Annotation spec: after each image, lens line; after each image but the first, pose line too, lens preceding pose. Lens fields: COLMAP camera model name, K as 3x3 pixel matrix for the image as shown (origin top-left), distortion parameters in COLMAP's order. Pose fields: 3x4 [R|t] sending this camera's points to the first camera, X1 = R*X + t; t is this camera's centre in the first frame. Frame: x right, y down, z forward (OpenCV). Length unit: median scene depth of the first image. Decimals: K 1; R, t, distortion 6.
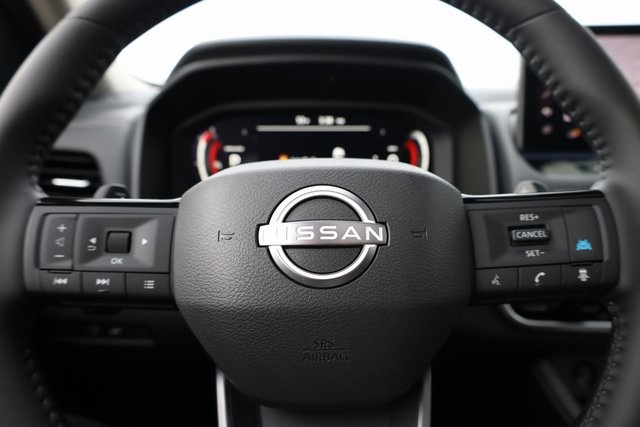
lens RADIAL K [[448.4, 0, 320.0], [0, 448.4, 213.5], [0, 0, 1]] dist [0.000395, -0.001524]
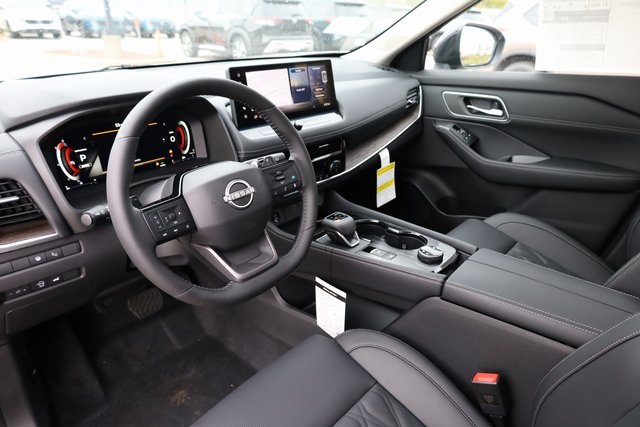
lens RADIAL K [[448.4, 0, 320.0], [0, 448.4, 213.5], [0, 0, 1]] dist [0.000395, -0.001524]
pose [[0.669869, -0.295887, 0.680974, -1.754125], [0.126534, 0.949240, 0.287979, -0.644933], [-0.731618, -0.106742, 0.673307, -1.561923]]
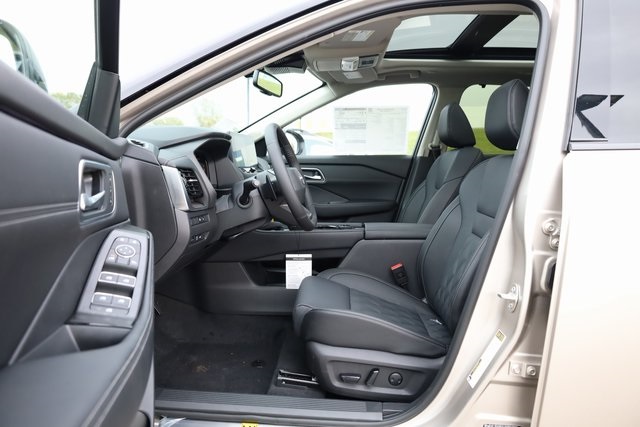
lens RADIAL K [[448.4, 0, 320.0], [0, 448.4, 213.5], [0, 0, 1]] dist [0.000395, -0.001524]
pose [[0.057231, -0.102440, 0.993092, -6.128336], [0.148315, 0.984556, 0.093012, -0.027790], [-0.987283, 0.141967, 0.071540, 0.242446]]
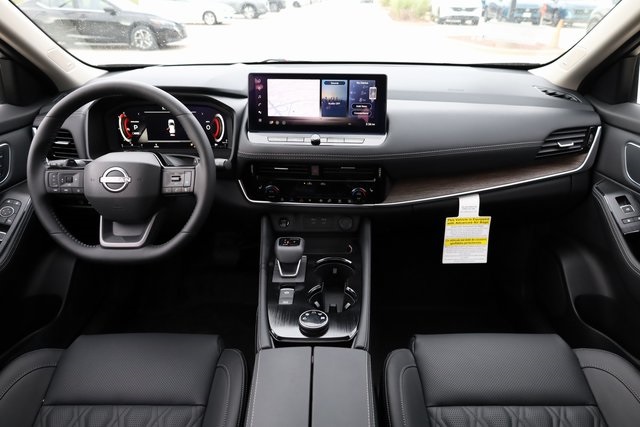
lens RADIAL K [[438.3, 0, 320.0], [0, 438.3, 213.5], [0, 0, 1]] dist [-0.004952, -0.001952]
pose [[0.998725, 0.015470, -0.048047, 1.869002], [-0.001951, 0.962995, 0.269514, -0.668318], [0.050438, -0.269077, 0.961797, -2.552726]]
